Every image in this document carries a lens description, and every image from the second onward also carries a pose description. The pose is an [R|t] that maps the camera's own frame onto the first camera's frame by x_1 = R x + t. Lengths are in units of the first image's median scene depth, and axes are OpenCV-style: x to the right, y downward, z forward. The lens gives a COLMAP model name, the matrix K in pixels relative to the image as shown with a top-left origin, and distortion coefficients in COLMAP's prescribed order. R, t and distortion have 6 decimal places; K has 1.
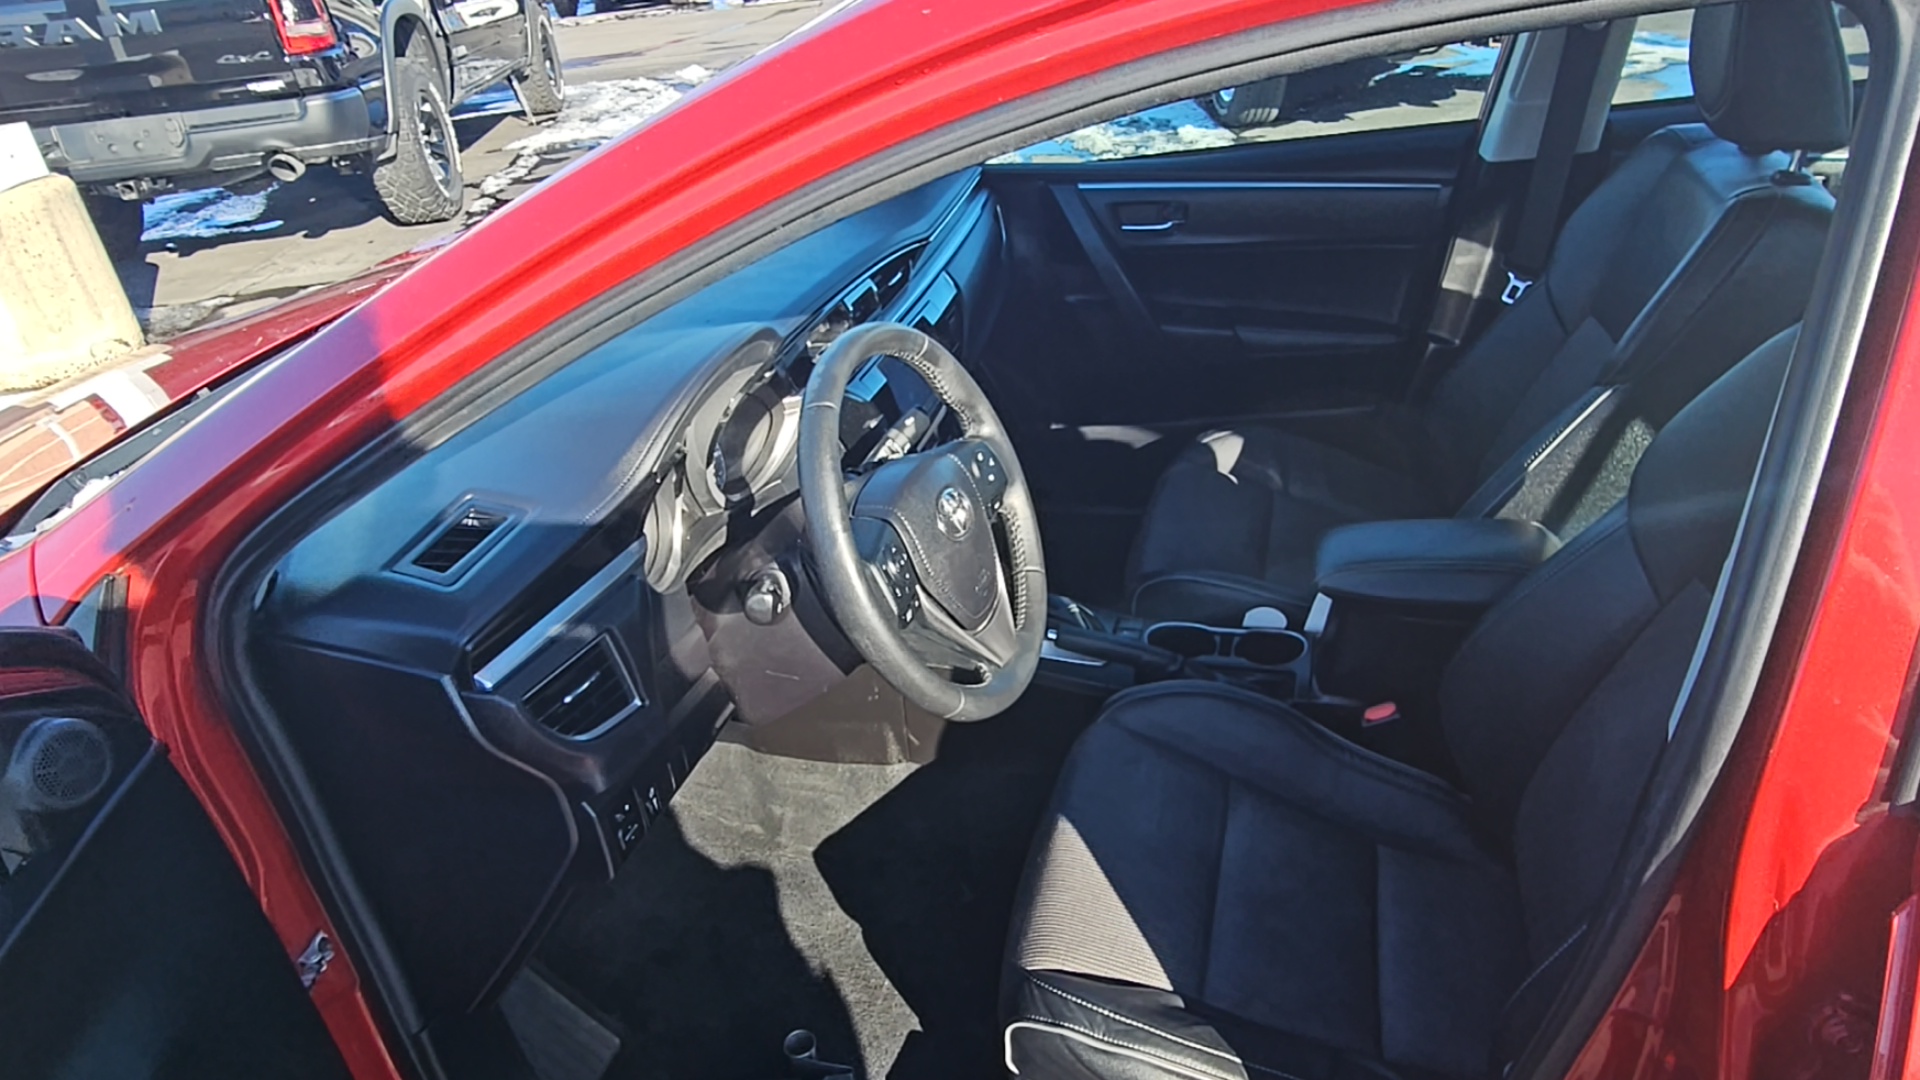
lens RADIAL K [[1215.3, 0, 975.0], [0, 1215.3, 565.2], [0, 0, 1]] dist [0.005324, -0.004557]
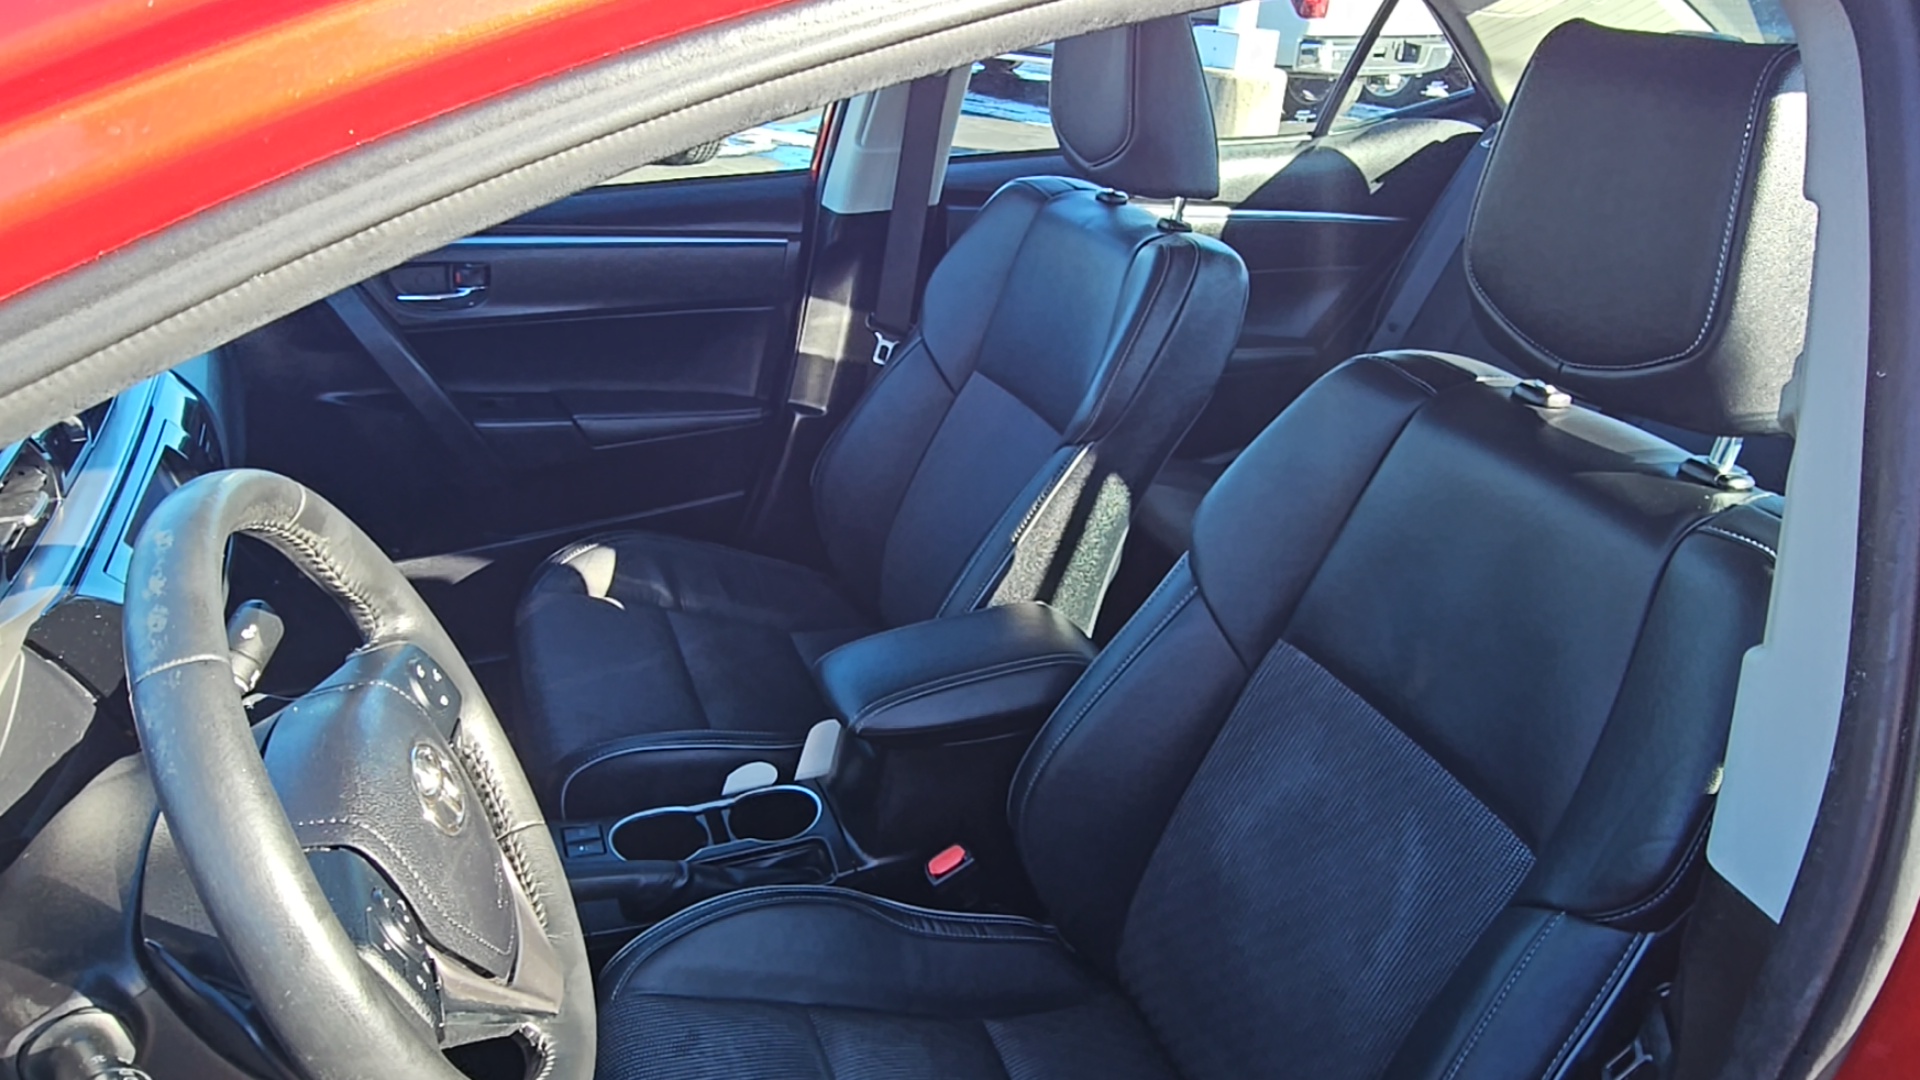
lens RADIAL K [[1215.3, 0, 975.0], [0, 1215.3, 565.2], [0, 0, 1]] dist [0.005324, -0.004557]
pose [[0.774686, -0.163321, 0.610891, -0.107950], [0.196589, 0.980402, 0.012811, -0.072325], [-0.601012, 0.110169, 0.791611, 0.275134]]
